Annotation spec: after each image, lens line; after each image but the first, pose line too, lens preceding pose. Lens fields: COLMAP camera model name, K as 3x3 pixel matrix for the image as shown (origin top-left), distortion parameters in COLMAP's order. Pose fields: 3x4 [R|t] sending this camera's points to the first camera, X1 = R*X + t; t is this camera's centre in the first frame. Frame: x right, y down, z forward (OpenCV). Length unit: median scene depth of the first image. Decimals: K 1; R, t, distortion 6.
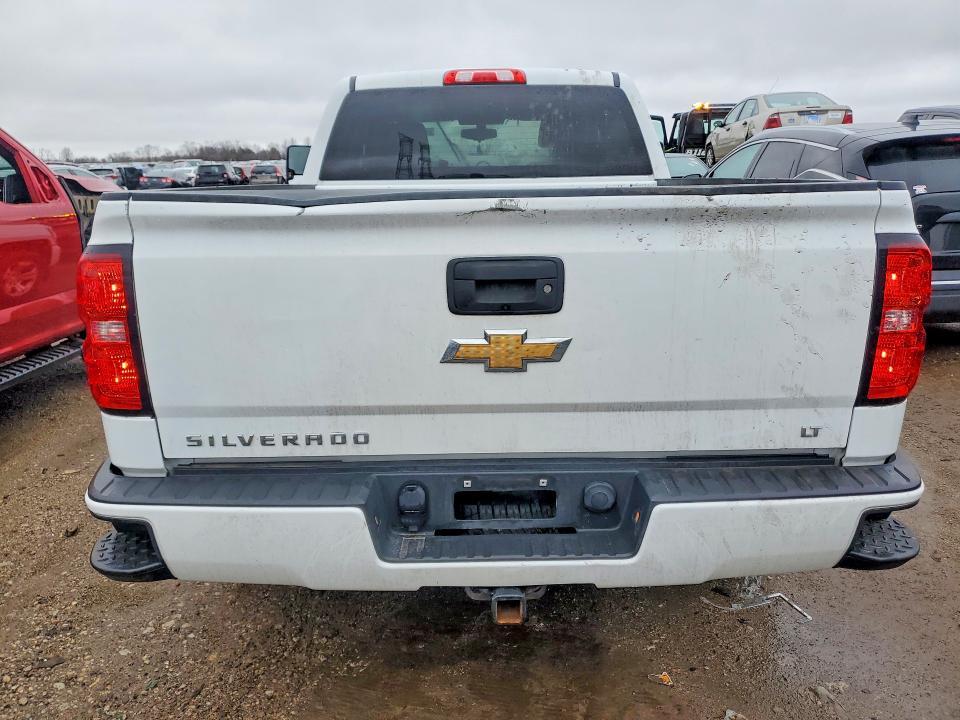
lens RADIAL K [[746.2, 0, 502.4], [0, 746.2, 376.4], [0, 0, 1]] dist [0.070829, -0.108317]
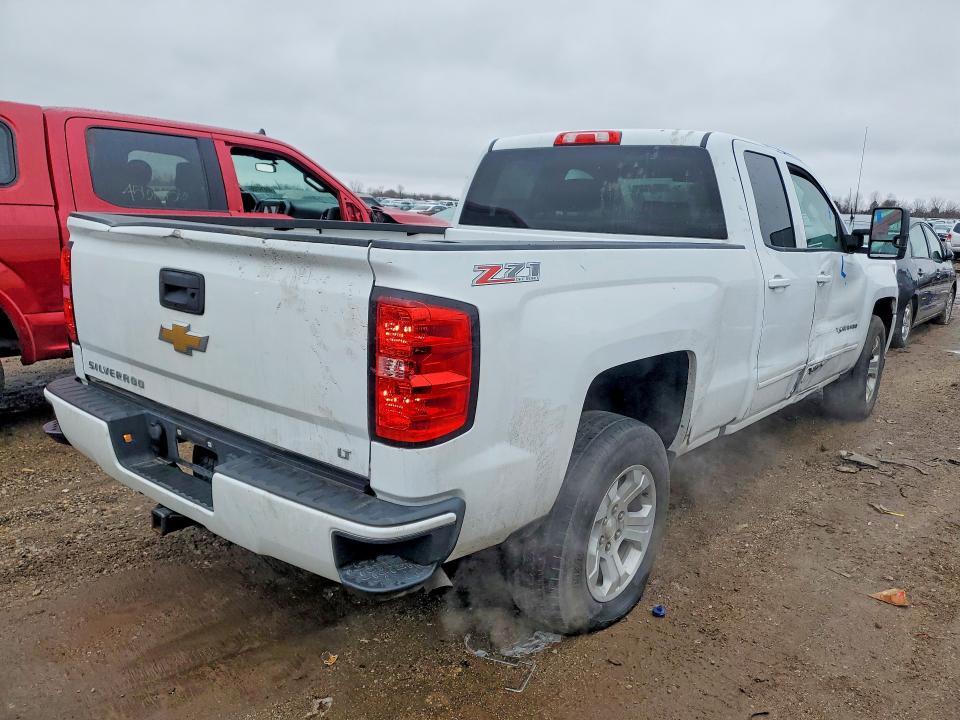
lens RADIAL K [[746.2, 0, 502.4], [0, 746.2, 376.4], [0, 0, 1]] dist [0.070829, -0.108317]
pose [[0.775475, 0.184119, -0.603936, 1.225767], [-0.221576, 0.975060, 0.012750, -0.104971], [0.591221, 0.123930, 0.796931, 0.225971]]
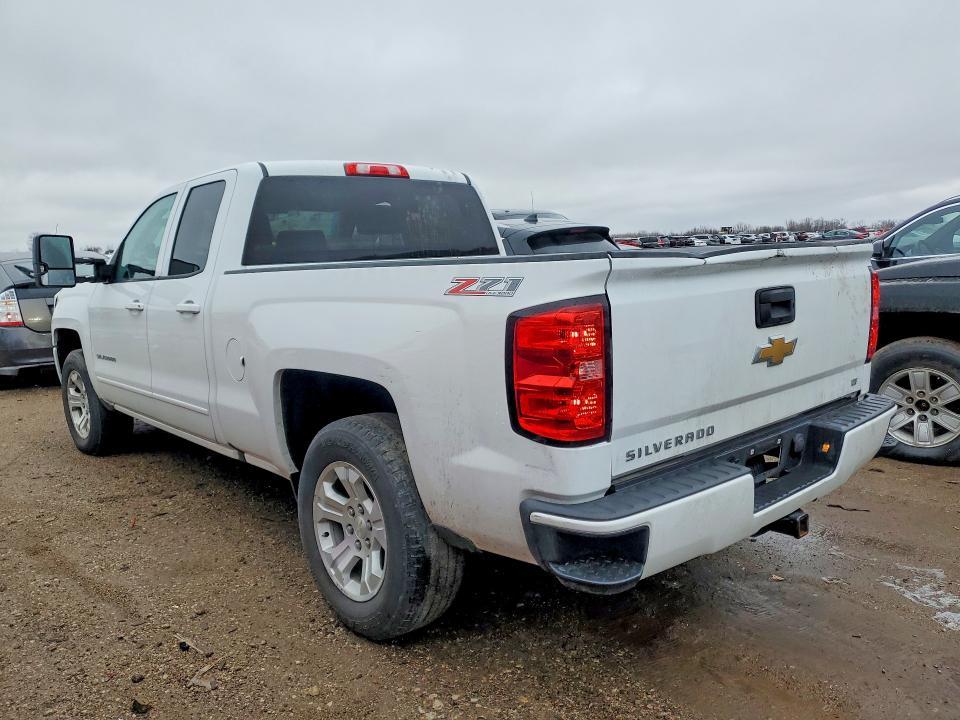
lens RADIAL K [[746.2, 0, 502.4], [0, 746.2, 376.4], [0, 0, 1]] dist [0.070829, -0.108317]
pose [[0.747362, -0.124766, 0.652598, -1.321055], [0.206292, 0.977242, -0.049415, -0.020258], [-0.631581, 0.171557, 0.756091, 0.210401]]
